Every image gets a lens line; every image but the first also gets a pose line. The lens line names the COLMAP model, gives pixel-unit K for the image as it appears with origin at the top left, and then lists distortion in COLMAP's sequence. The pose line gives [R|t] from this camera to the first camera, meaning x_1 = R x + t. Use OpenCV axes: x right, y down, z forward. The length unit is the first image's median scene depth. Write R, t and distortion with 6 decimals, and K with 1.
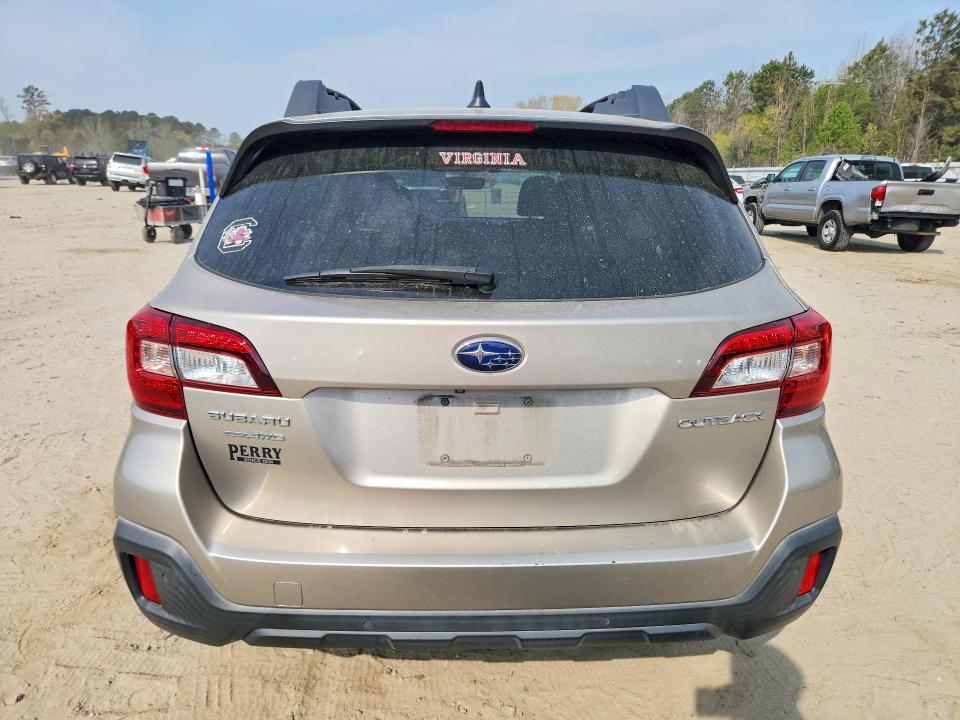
lens RADIAL K [[726.7, 0, 479.3], [0, 726.7, 359.0], [0, 0, 1]] dist [0.008911, -0.000331]
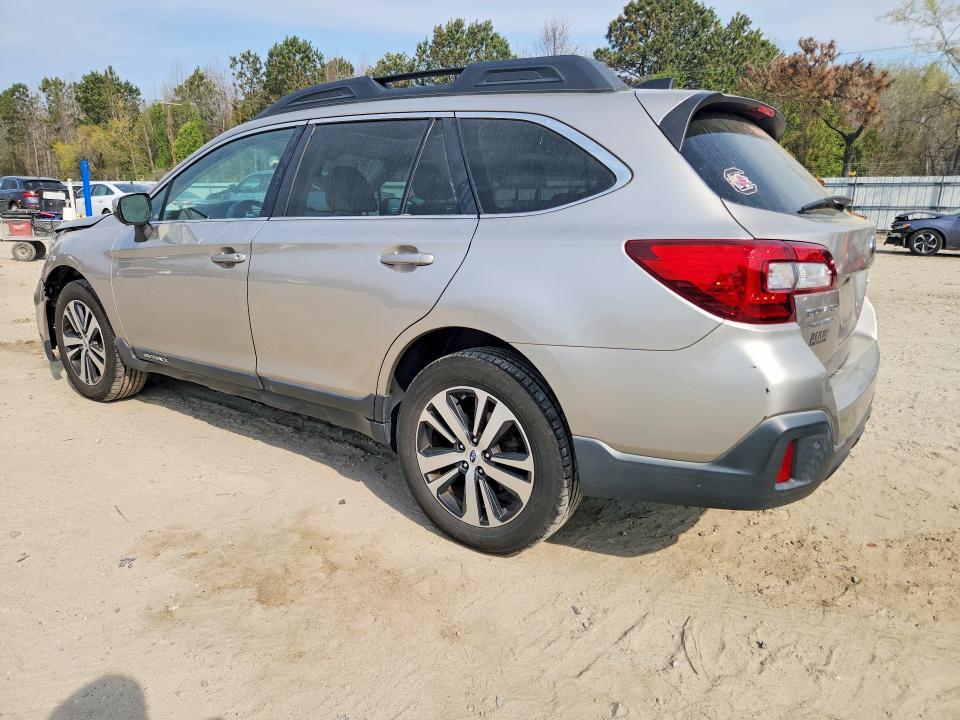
lens RADIAL K [[726.7, 0, 479.9], [0, 726.7, 359.5], [0, 0, 1]] dist [0.008911, -0.000331]
pose [[0.583812, -0.169876, 0.793918, -0.135201], [0.191655, 0.979065, 0.068557, -0.003488], [-0.788944, 0.112134, 0.604147, 0.052754]]
